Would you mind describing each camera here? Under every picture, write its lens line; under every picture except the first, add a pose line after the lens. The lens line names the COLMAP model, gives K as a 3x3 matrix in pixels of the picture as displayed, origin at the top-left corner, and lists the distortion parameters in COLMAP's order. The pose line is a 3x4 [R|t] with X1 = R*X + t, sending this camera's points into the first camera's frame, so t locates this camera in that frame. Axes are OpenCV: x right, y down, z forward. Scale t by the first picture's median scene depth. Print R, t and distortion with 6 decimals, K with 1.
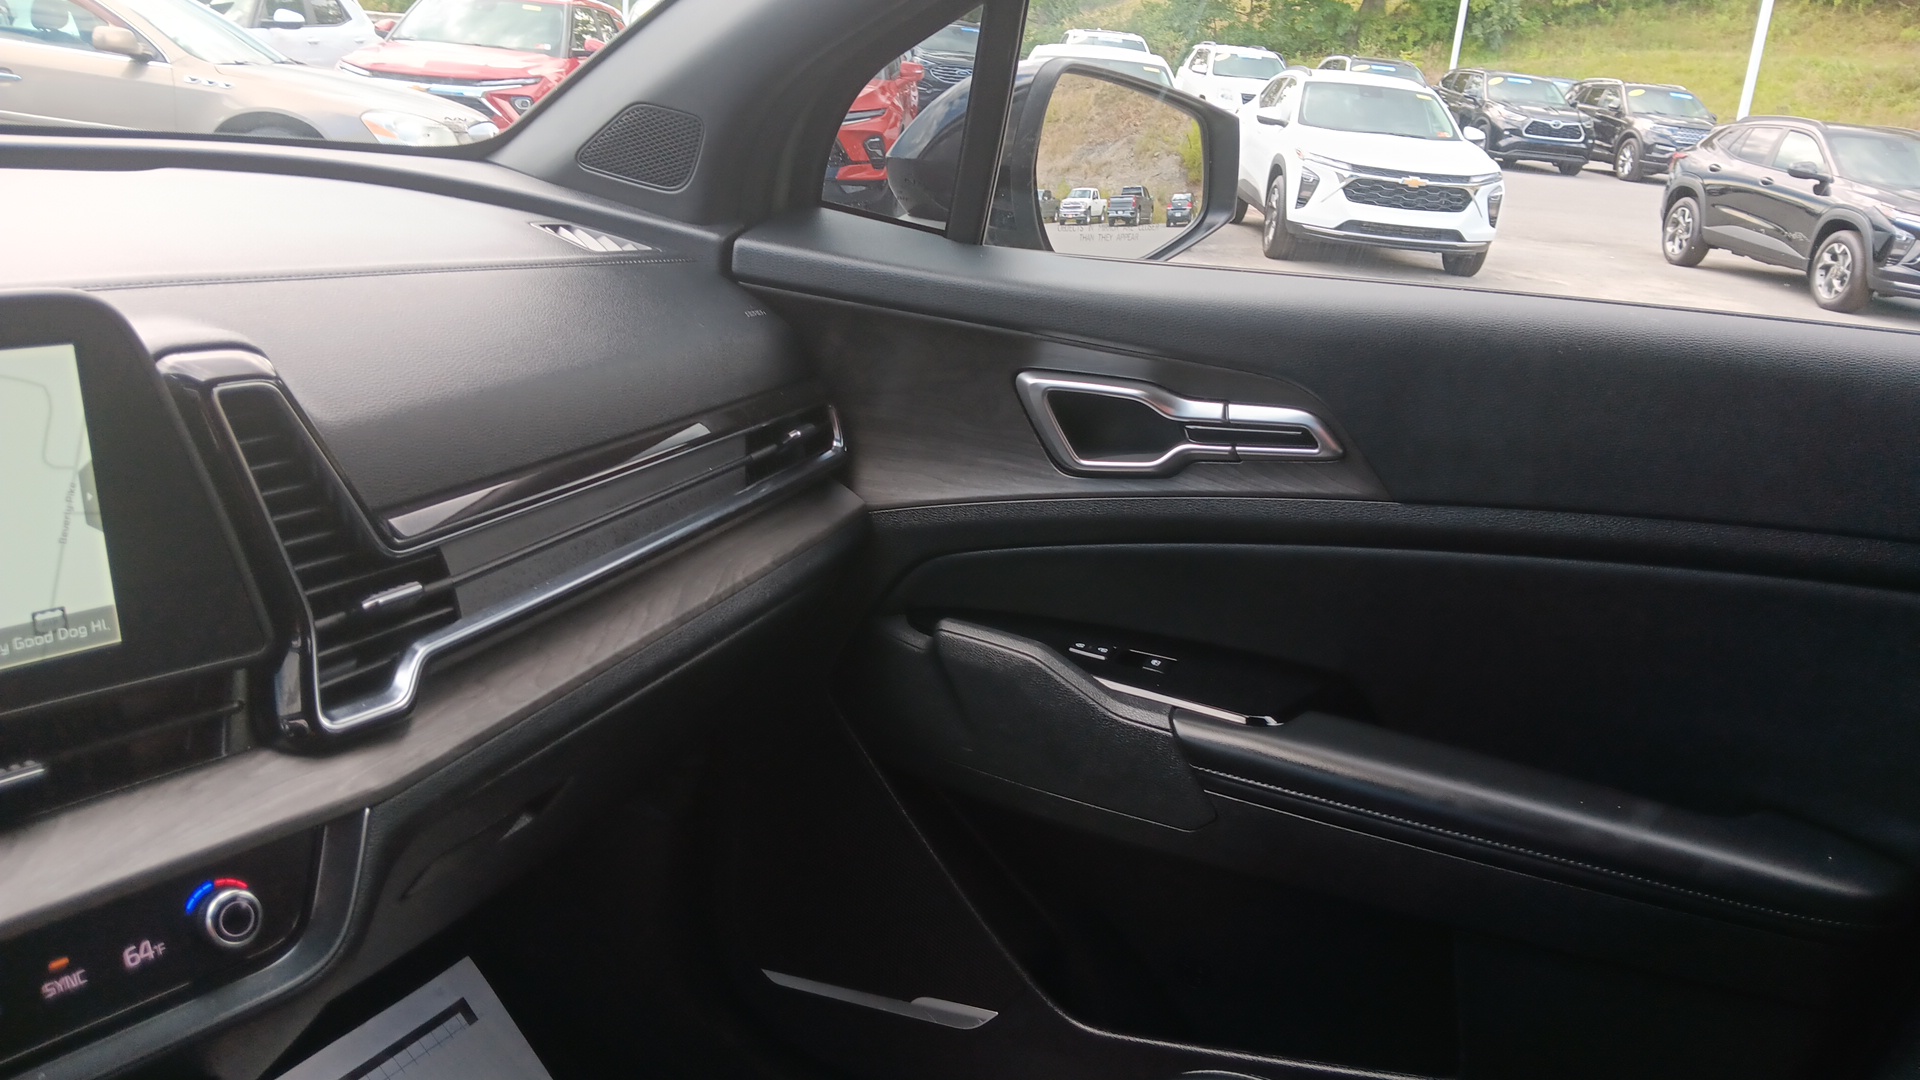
lens RADIAL K [[1505.8, 0, 952.6], [0, 1505.8, 524.9], [0, 0, 1]] dist [0.028754, -0.078225]
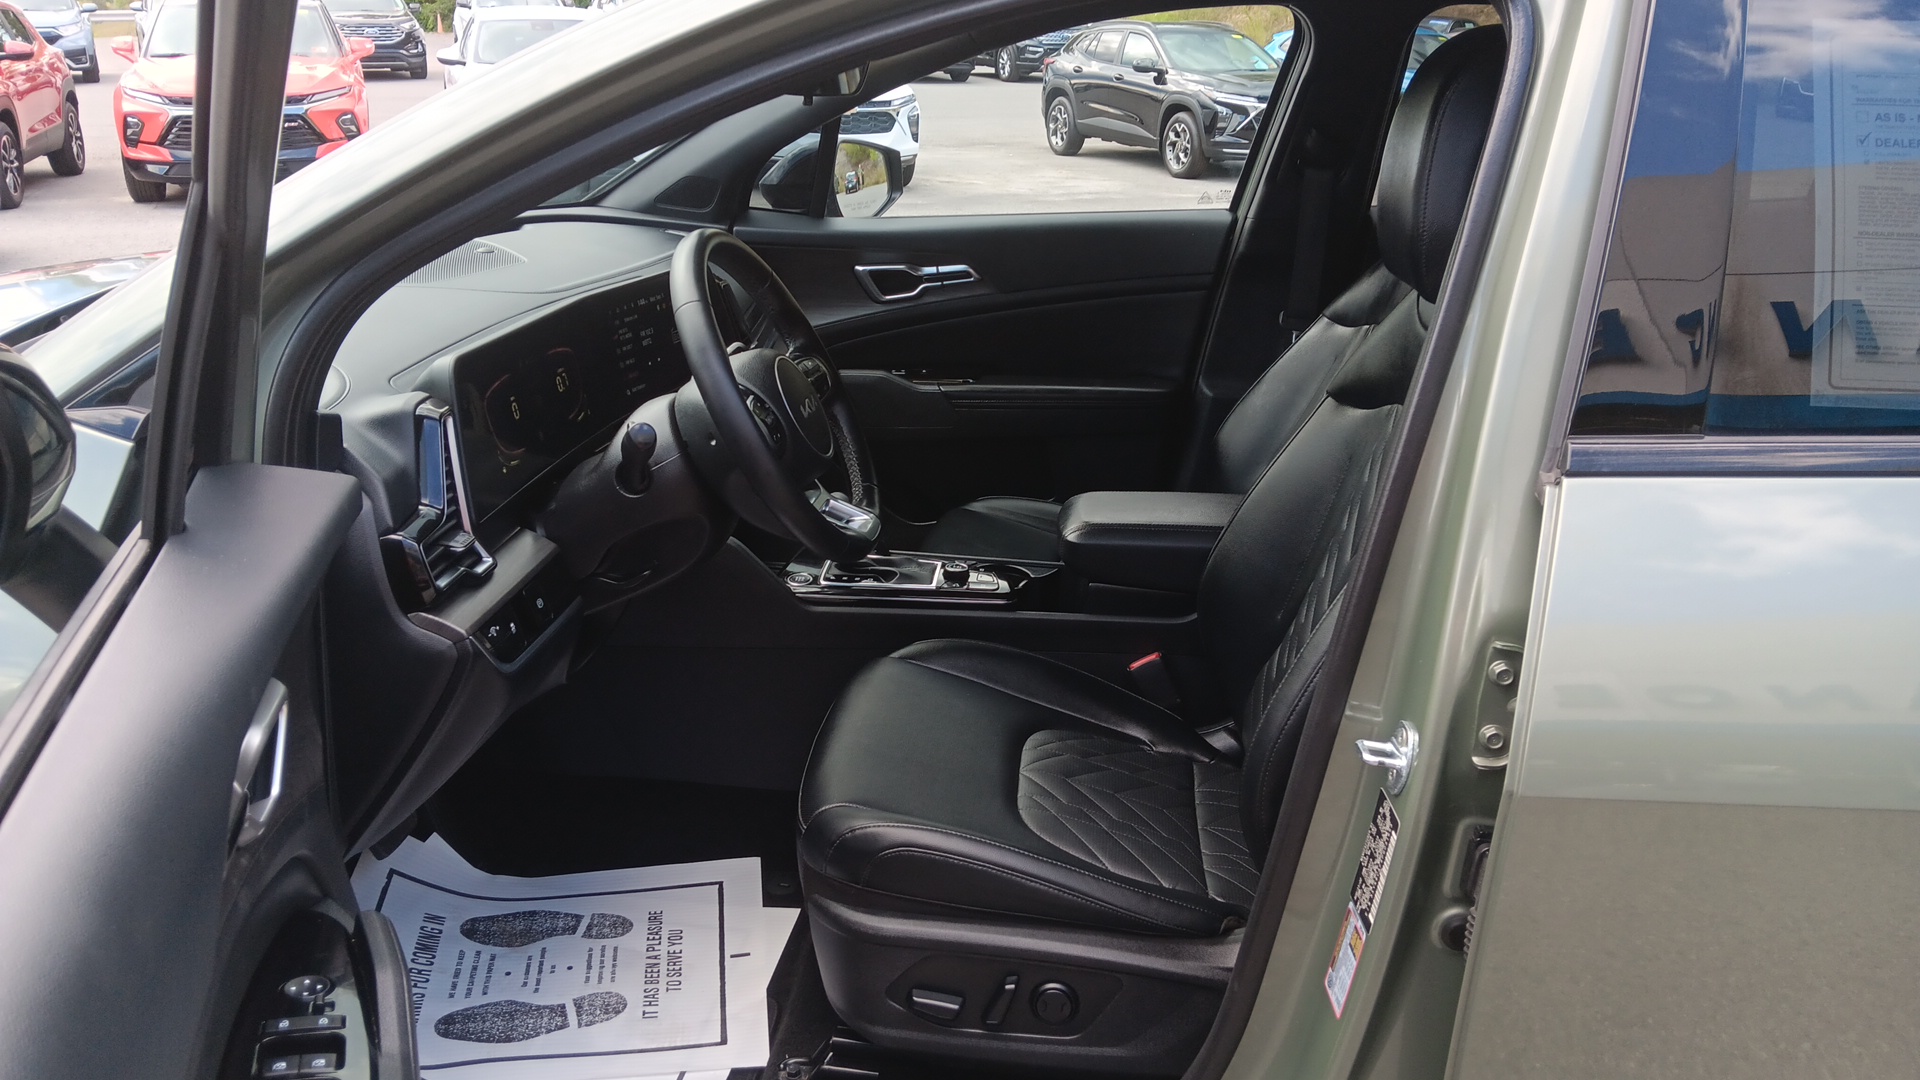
lens RADIAL K [[1505.8, 0, 944.8], [0, 1505.8, 554.6], [0, 0, 1]] dist [0.028754, -0.078225]
pose [[0.926855, -0.192987, 0.322019, -0.054704], [0.172163, 0.980741, 0.092232, 0.012628], [-0.333617, -0.030046, 0.942230, -0.109808]]
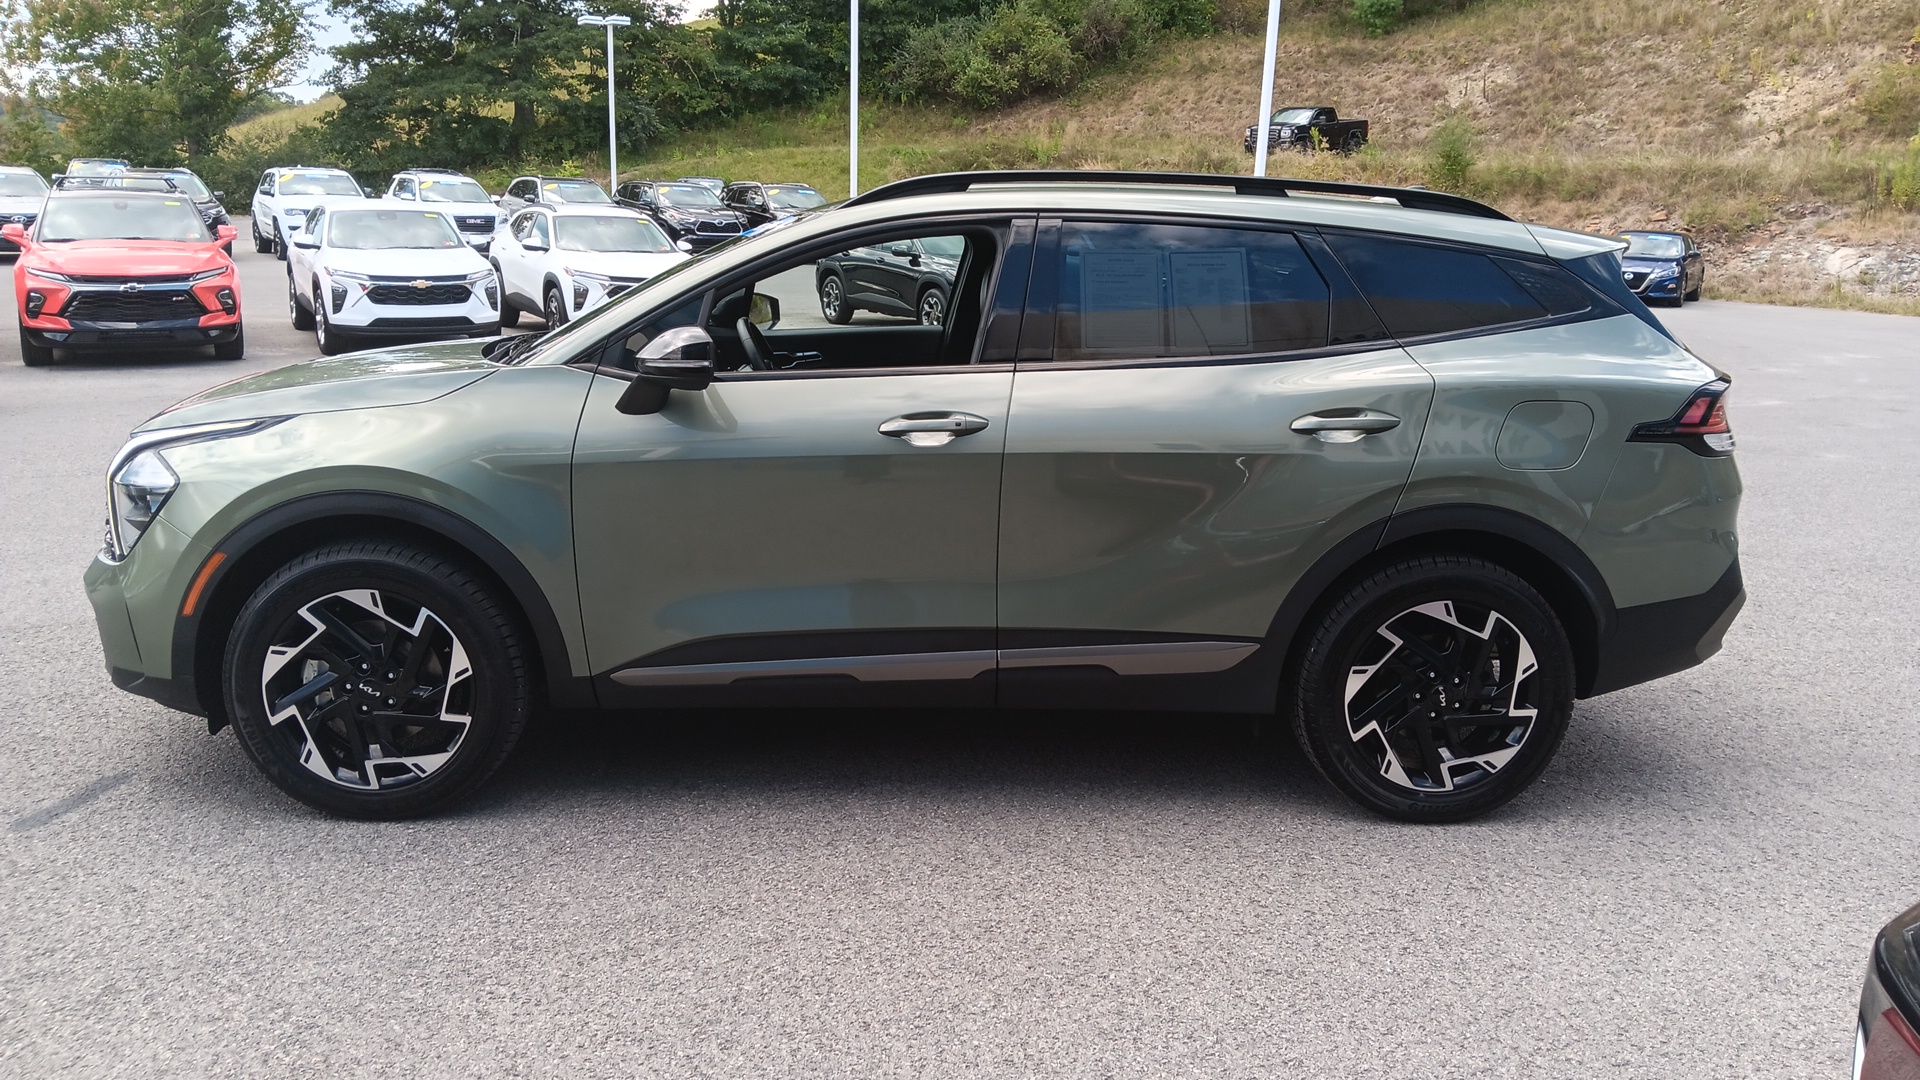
lens RADIAL K [[1505.8, 0, 960.6], [0, 1505.8, 538.7], [0, 0, 1]] dist [0.028754, -0.078225]
pose [[0.855618, -0.177431, 0.486247, -0.153371], [0.202047, 0.979374, 0.001843, 0.050167], [-0.476545, 0.096668, 0.873819, -0.291266]]
